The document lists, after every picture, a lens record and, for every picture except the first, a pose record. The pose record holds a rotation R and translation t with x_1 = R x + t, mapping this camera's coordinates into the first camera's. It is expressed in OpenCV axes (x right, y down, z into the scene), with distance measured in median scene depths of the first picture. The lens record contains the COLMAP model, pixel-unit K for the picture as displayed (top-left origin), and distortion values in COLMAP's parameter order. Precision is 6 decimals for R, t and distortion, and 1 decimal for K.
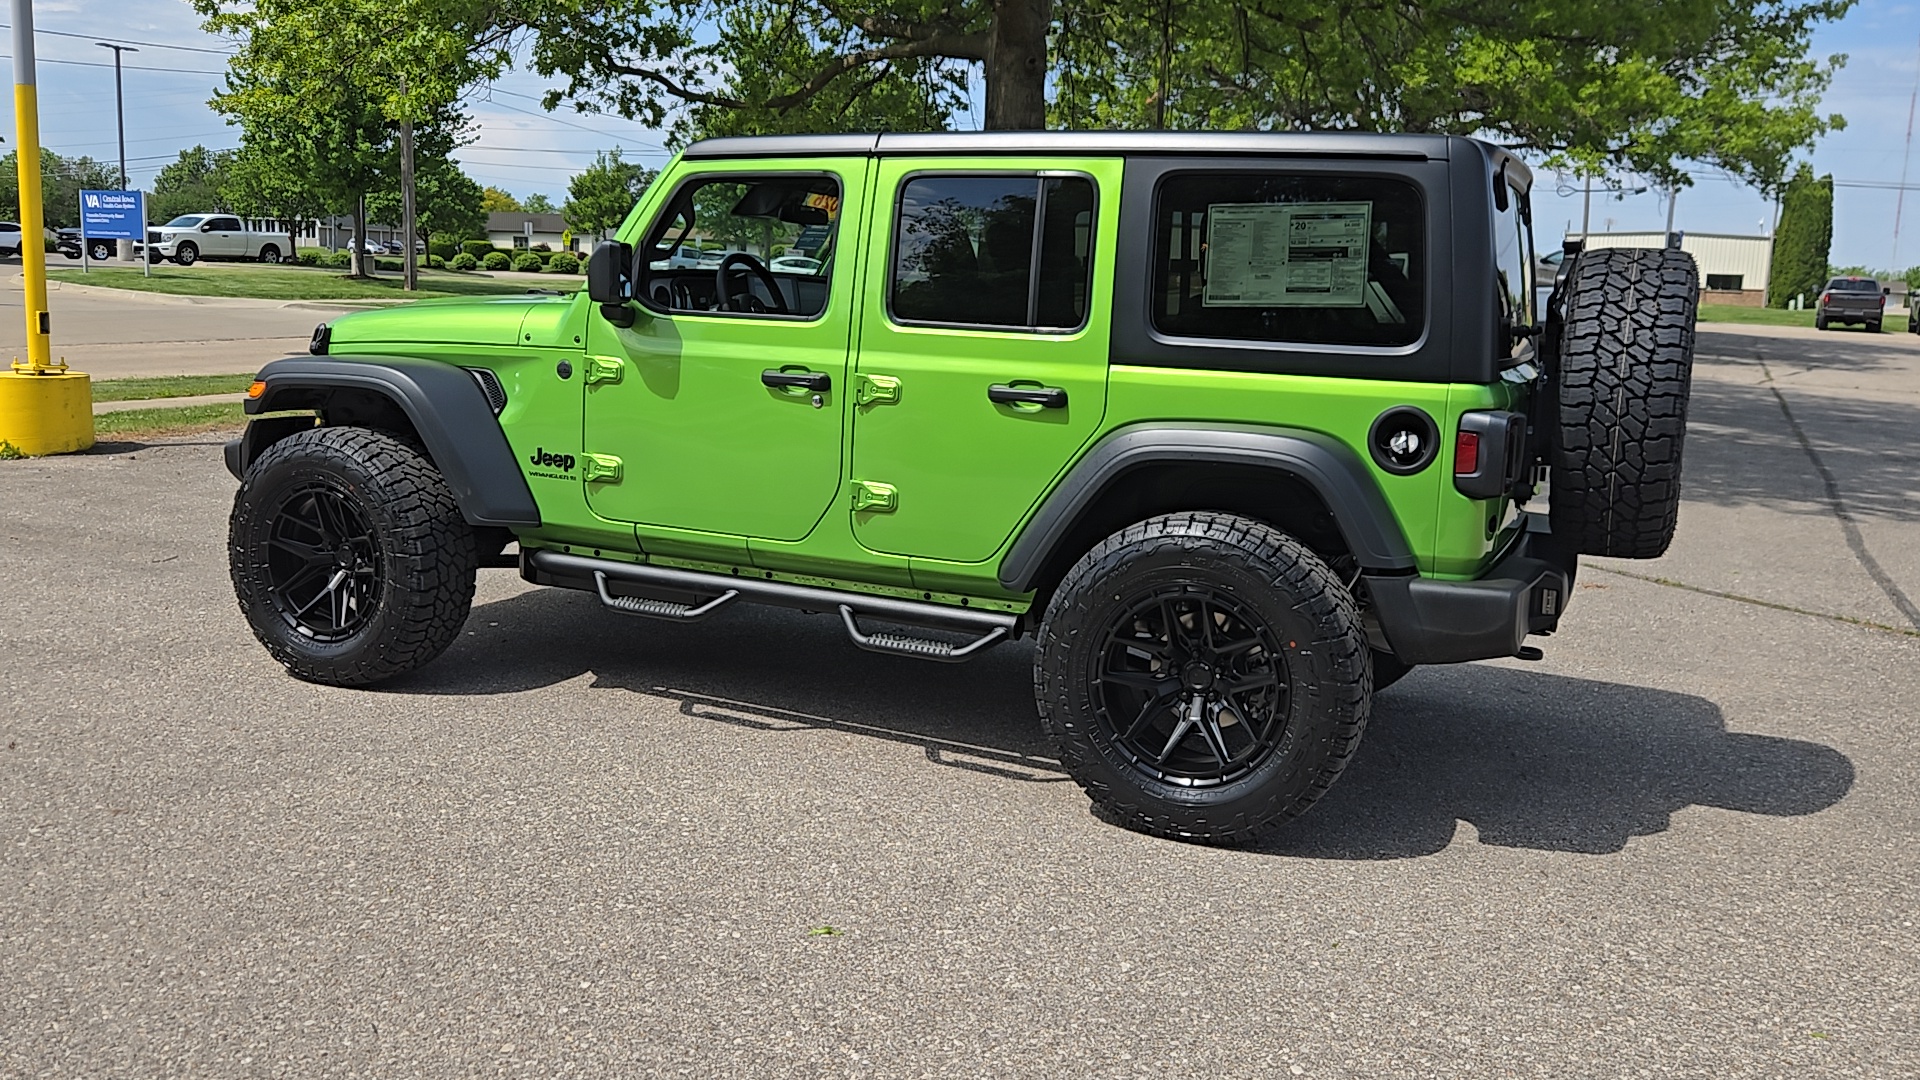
lens RADIAL K [[1604.1, 0, 956.3], [0, 1604.1, 538.8], [0, 0, 1]] dist [0.015807, -0.005082]
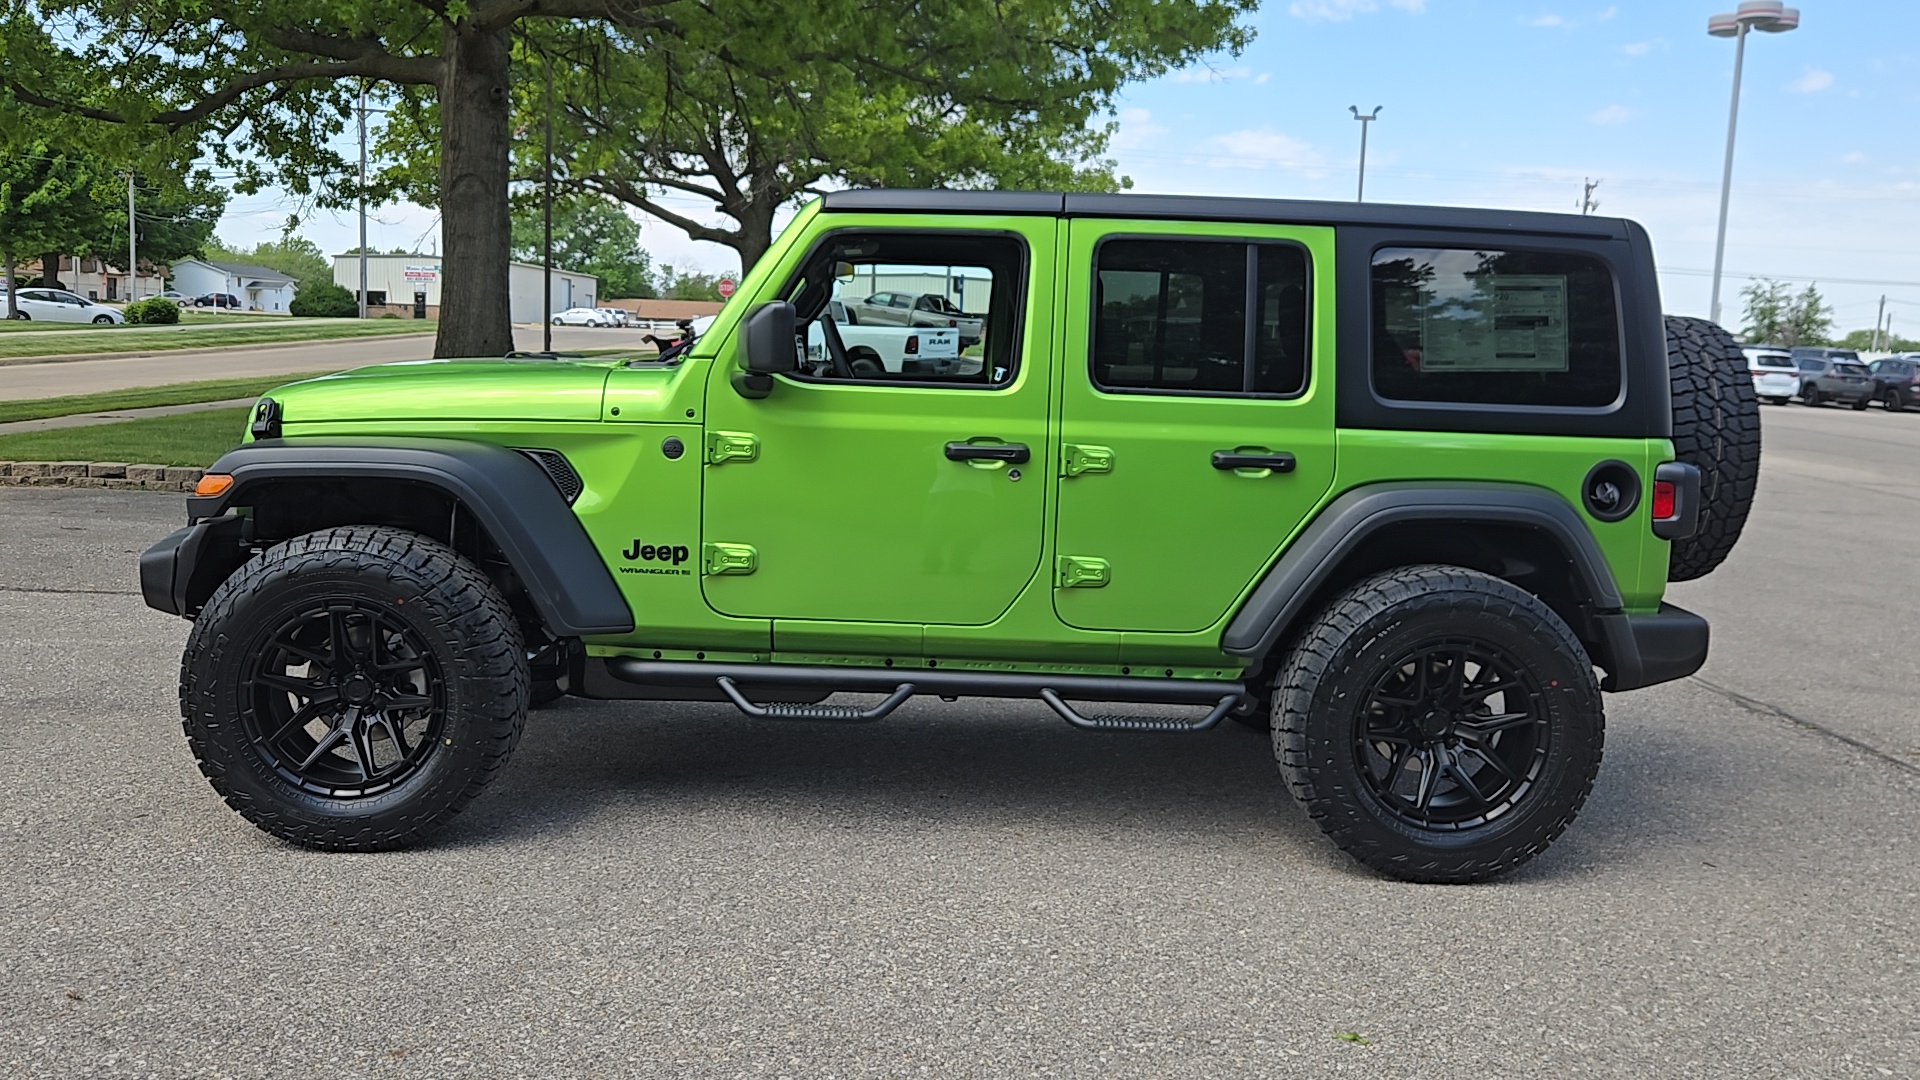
lens RADIAL K [[1604.1, 0, 956.3], [0, 1604.1, 538.8], [0, 0, 1]] dist [0.015807, -0.005082]
pose [[0.900492, -0.057281, 0.431083, -0.514149], [0.066349, 0.997778, -0.006016, -0.043926], [-0.429781, 0.034020, 0.902292, 0.166200]]
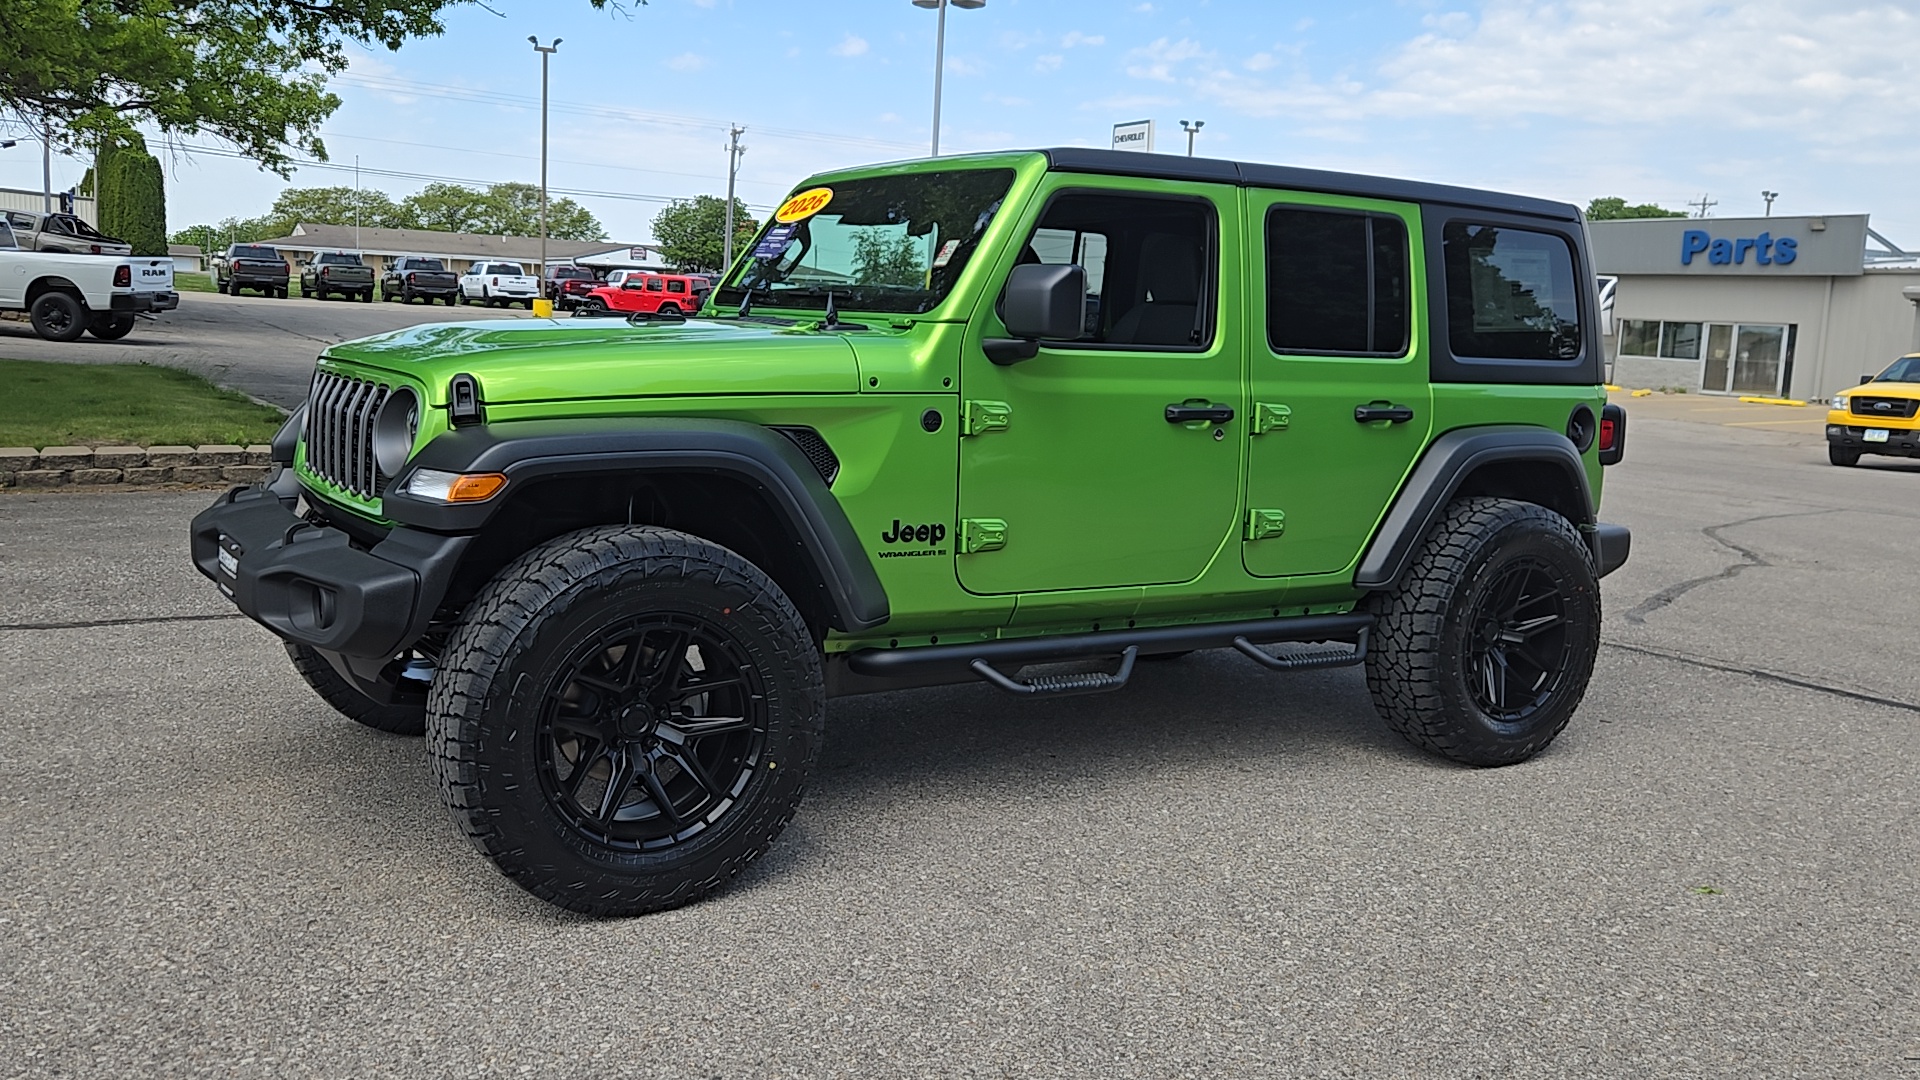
lens RADIAL K [[1604.1, 0, 956.3], [0, 1604.1, 538.8], [0, 0, 1]] dist [0.015807, -0.005082]
pose [[0.547881, -0.130213, 0.826360, -0.968649], [0.109878, 0.990455, 0.083221, -0.119139], [-0.829309, 0.045203, 0.556959, 0.581559]]
